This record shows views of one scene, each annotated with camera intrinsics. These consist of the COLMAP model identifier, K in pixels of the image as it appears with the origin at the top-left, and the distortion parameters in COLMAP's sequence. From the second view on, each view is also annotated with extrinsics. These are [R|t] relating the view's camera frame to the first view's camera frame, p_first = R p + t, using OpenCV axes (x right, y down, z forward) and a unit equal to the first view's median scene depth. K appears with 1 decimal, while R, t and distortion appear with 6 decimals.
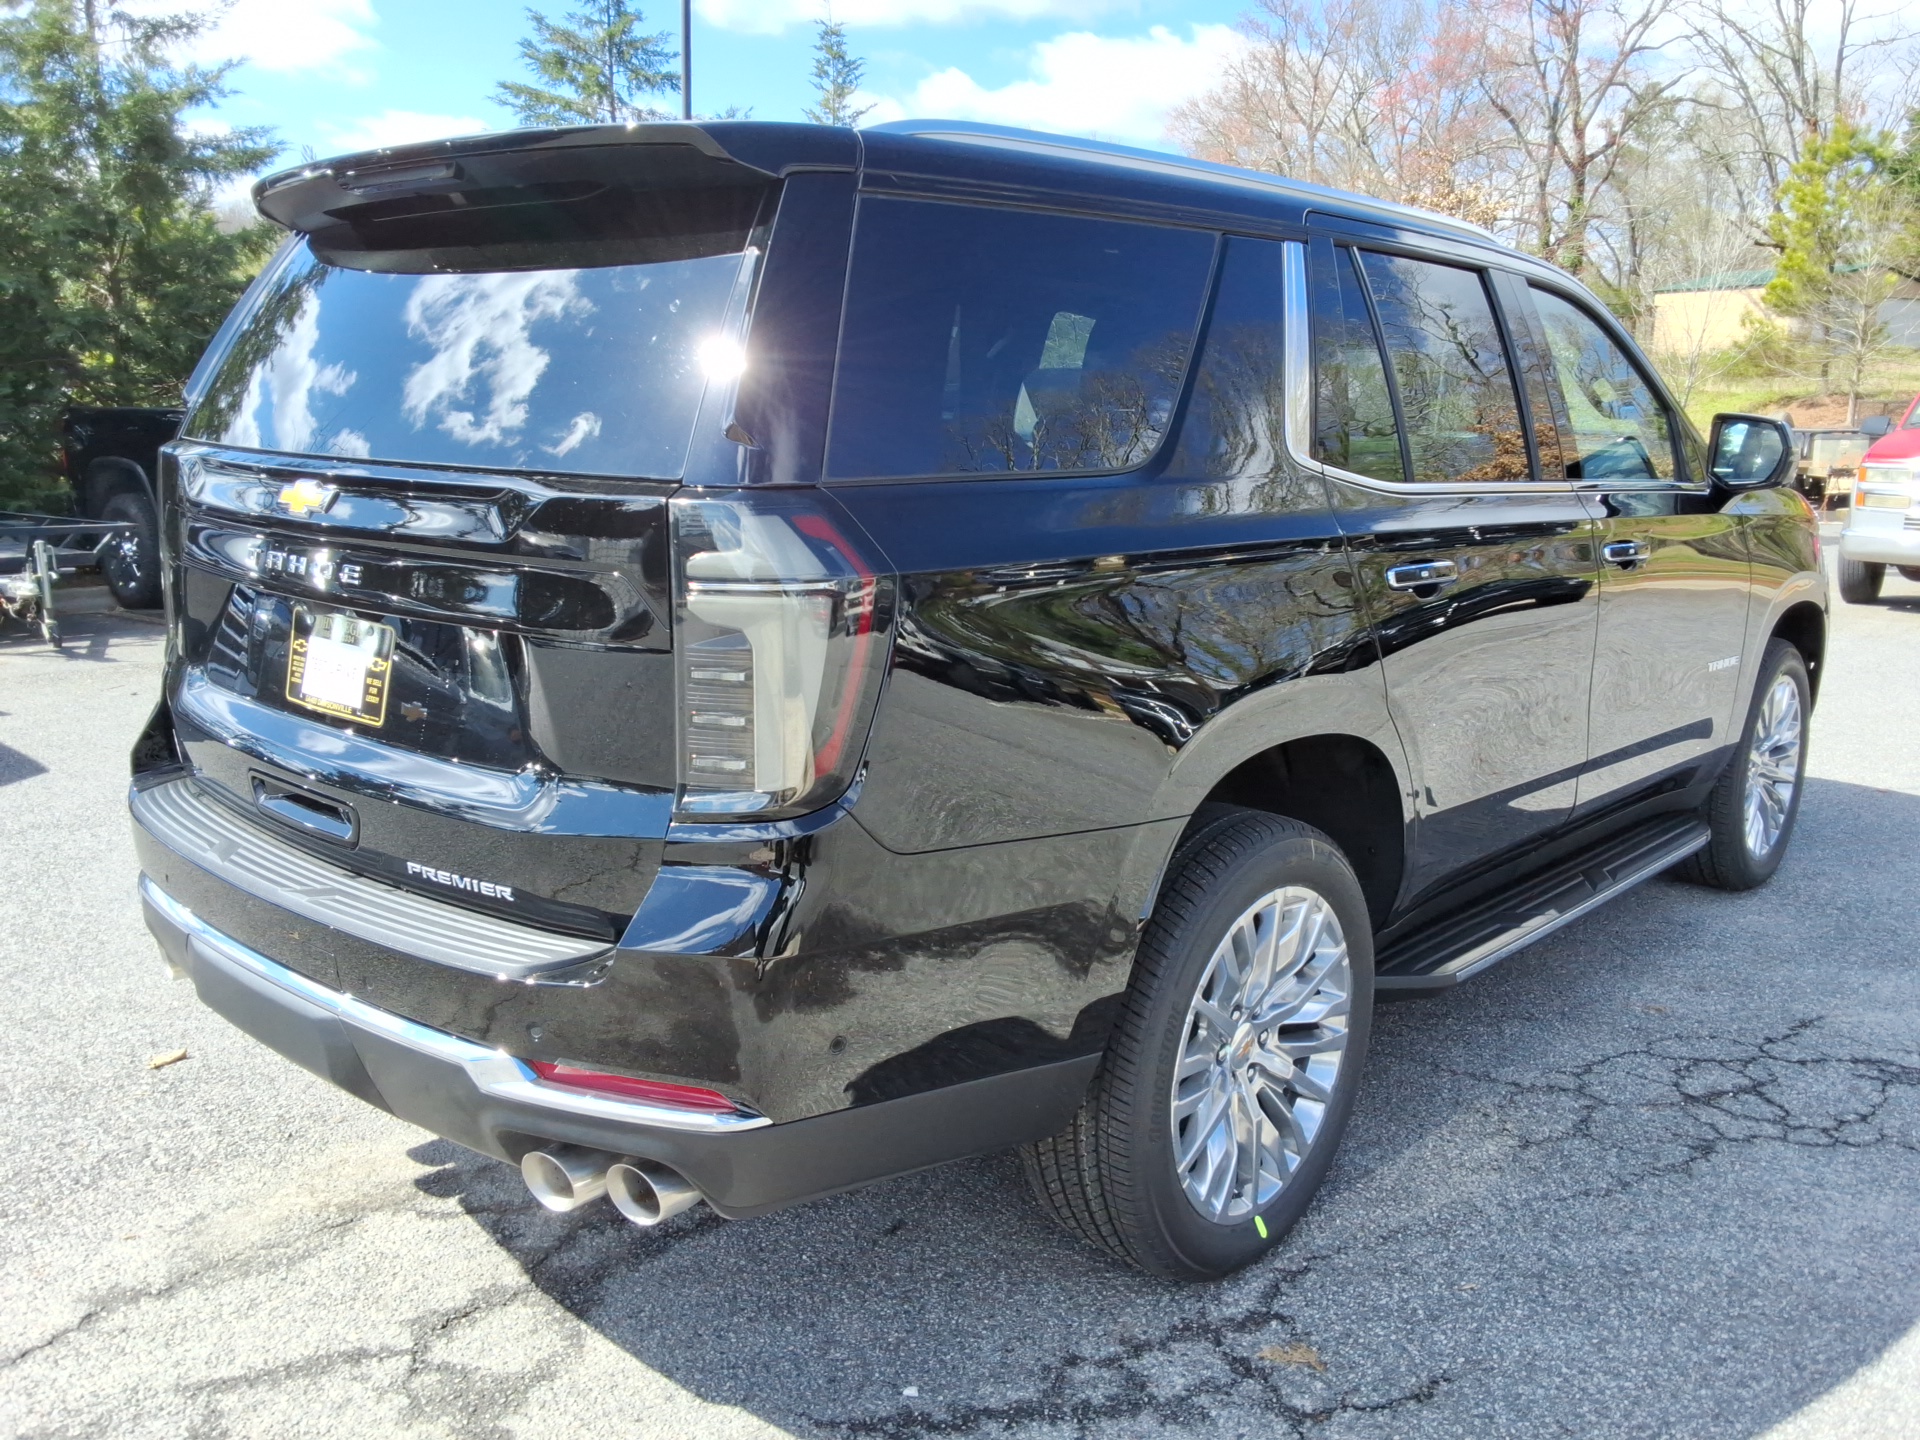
lens RADIAL K [[1552.7, 0, 981.1], [0, 1552.7, 715.2], [0, 0, 1]] dist [0.028478, -0.042957]
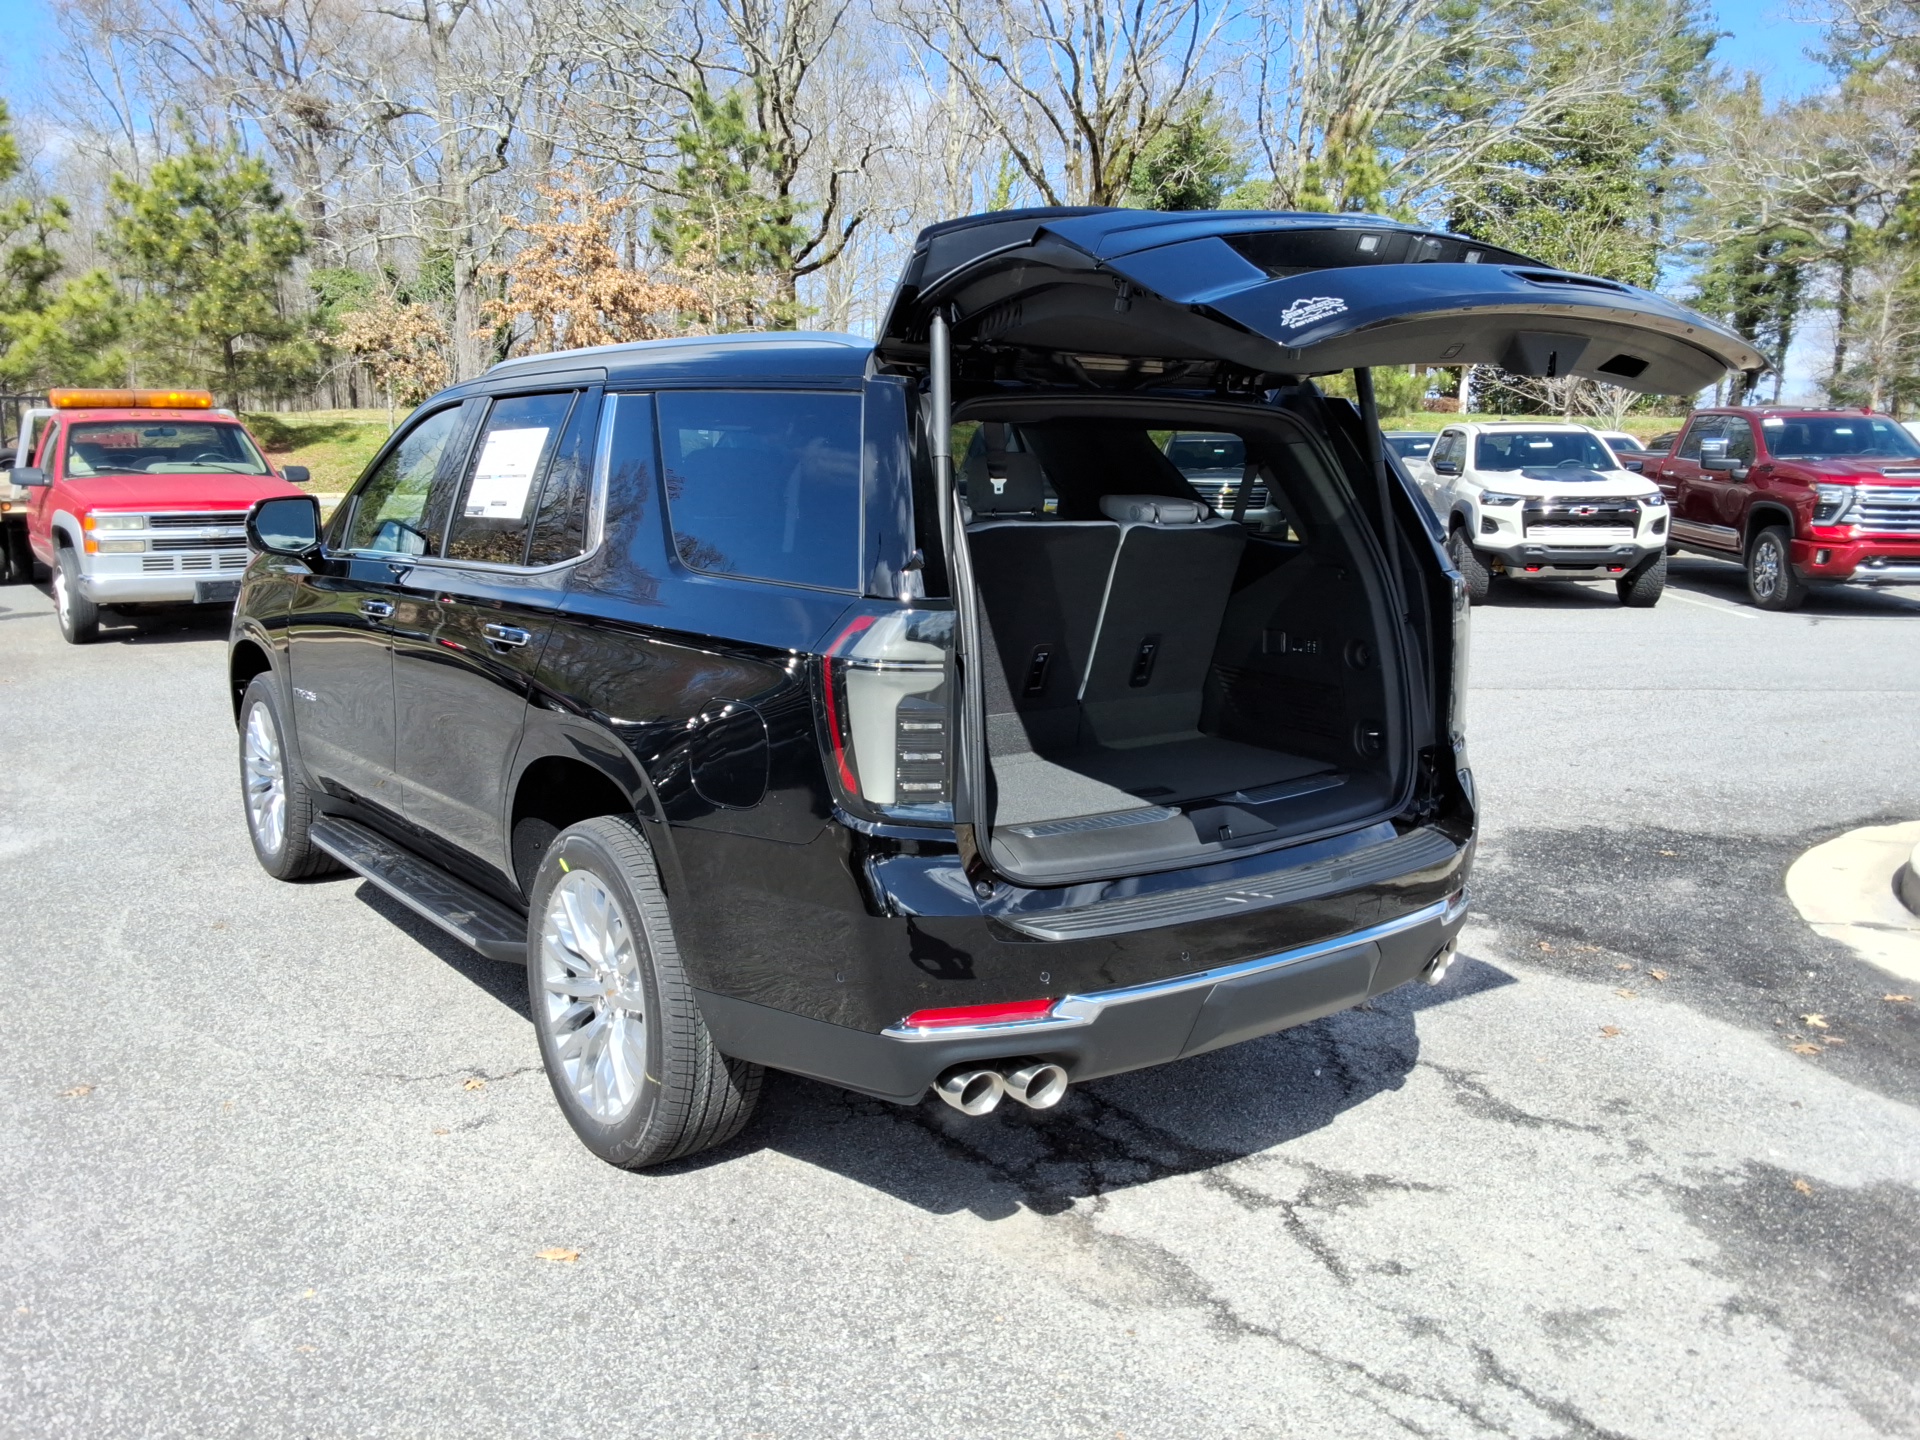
lens RADIAL K [[1543.5, 0, 973.4], [0, 1543.5, 674.1], [0, 0, 1]] dist [0.107269, -0.169144]
pose [[0.196259, -0.152723, 0.968586, -1.562879], [0.189474, 0.975086, 0.115356, -0.254867], [-0.962072, 0.160882, 0.220306, 0.803322]]
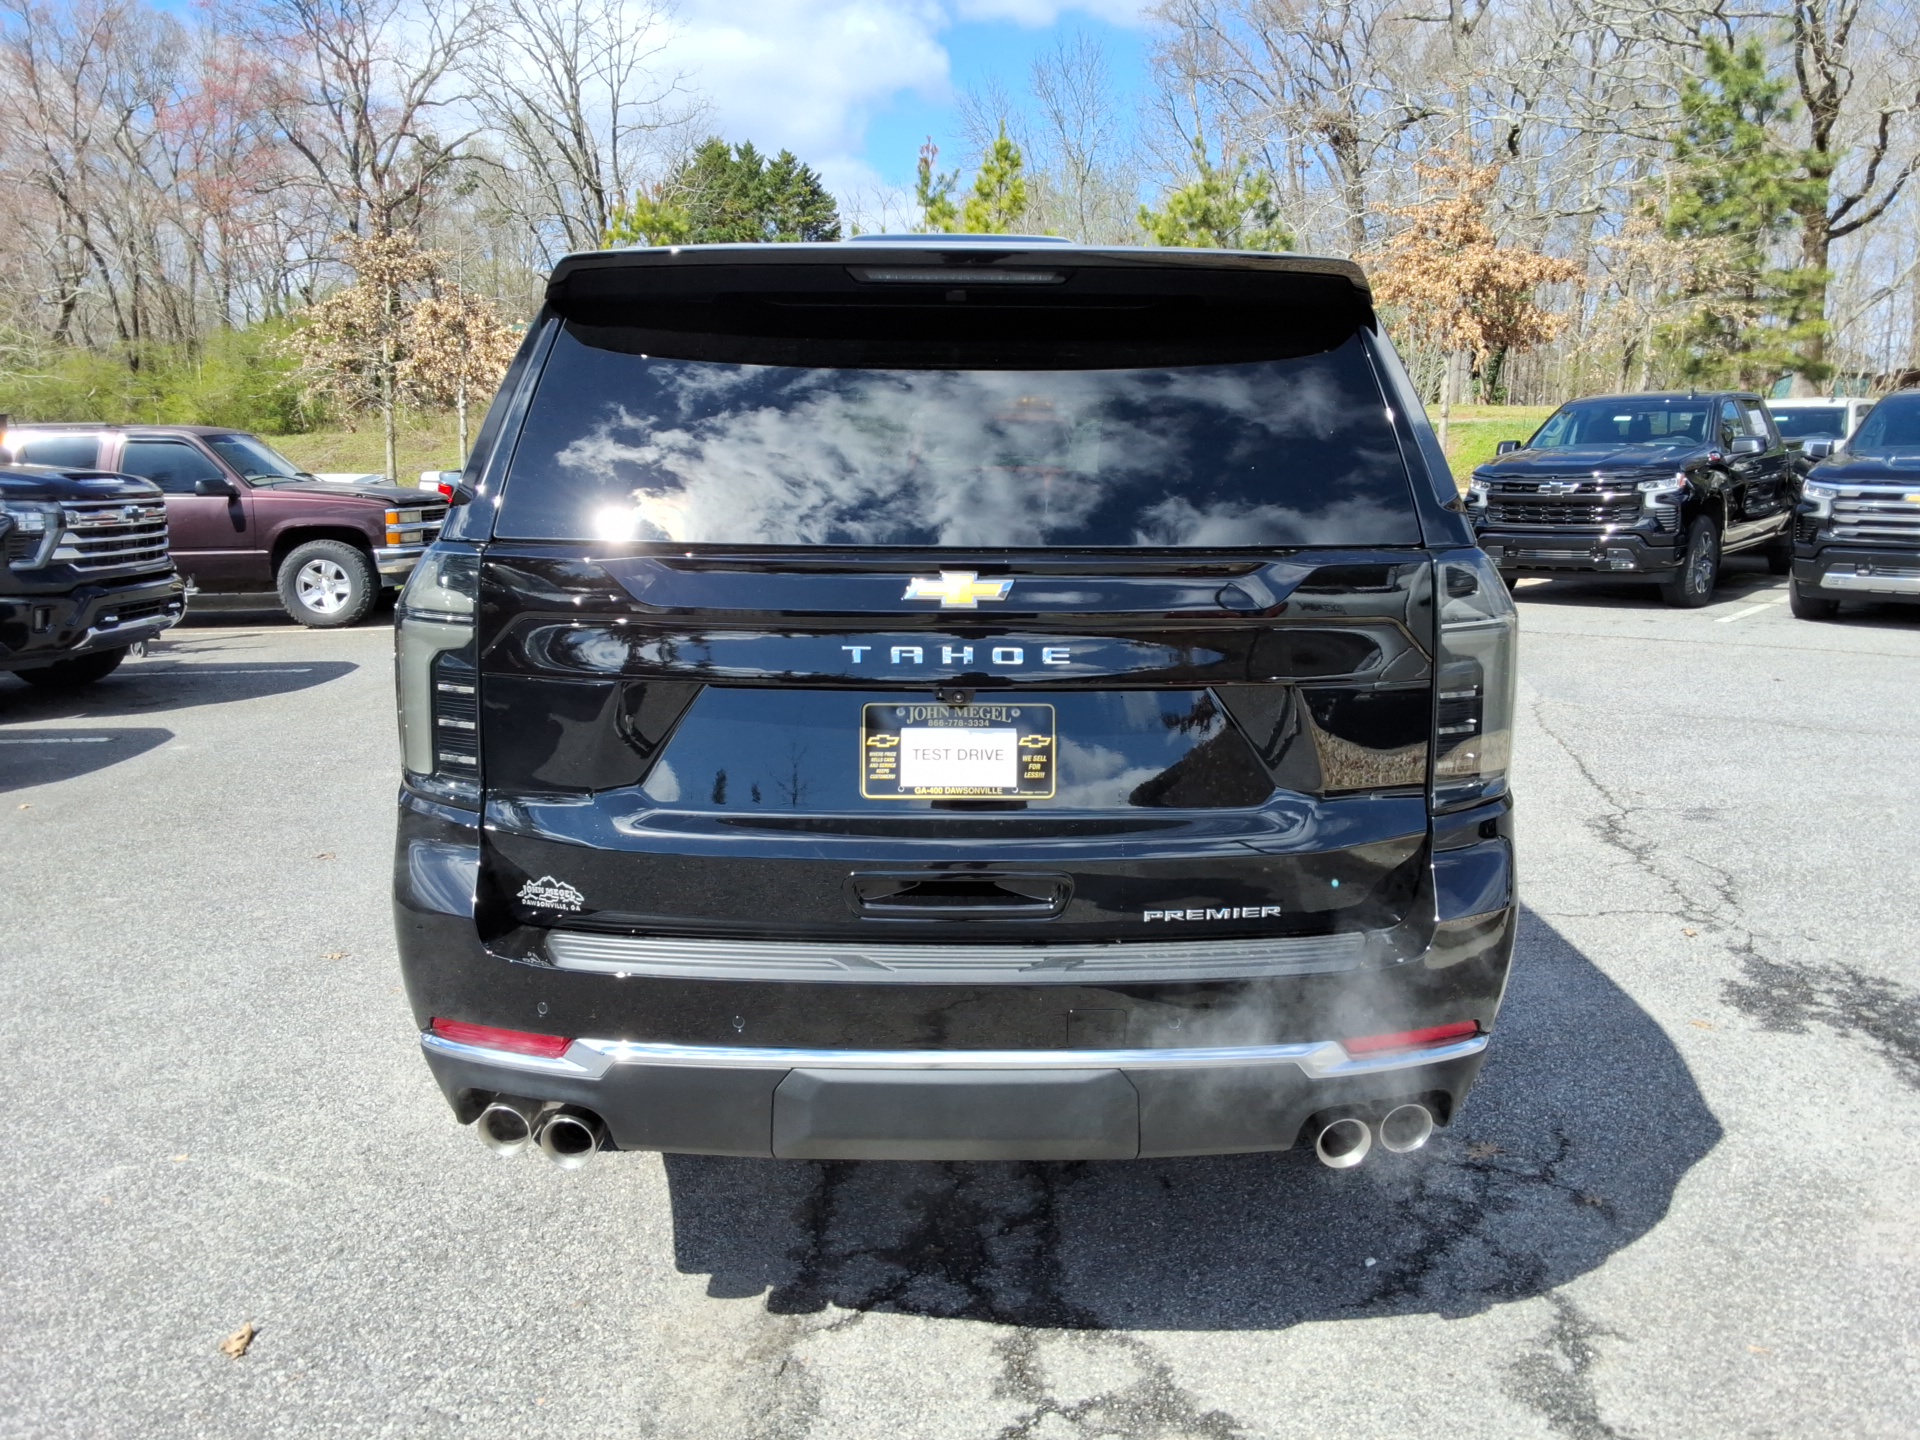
lens RADIAL K [[1543.5, 0, 973.4], [0, 1543.5, 674.1], [0, 0, 1]] dist [0.107269, -0.169144]
pose [[0.745592, -0.110867, 0.657116, -0.930230], [0.143147, 0.989691, 0.004557, -0.074636], [-0.650846, 0.090667, 0.753776, 0.190413]]
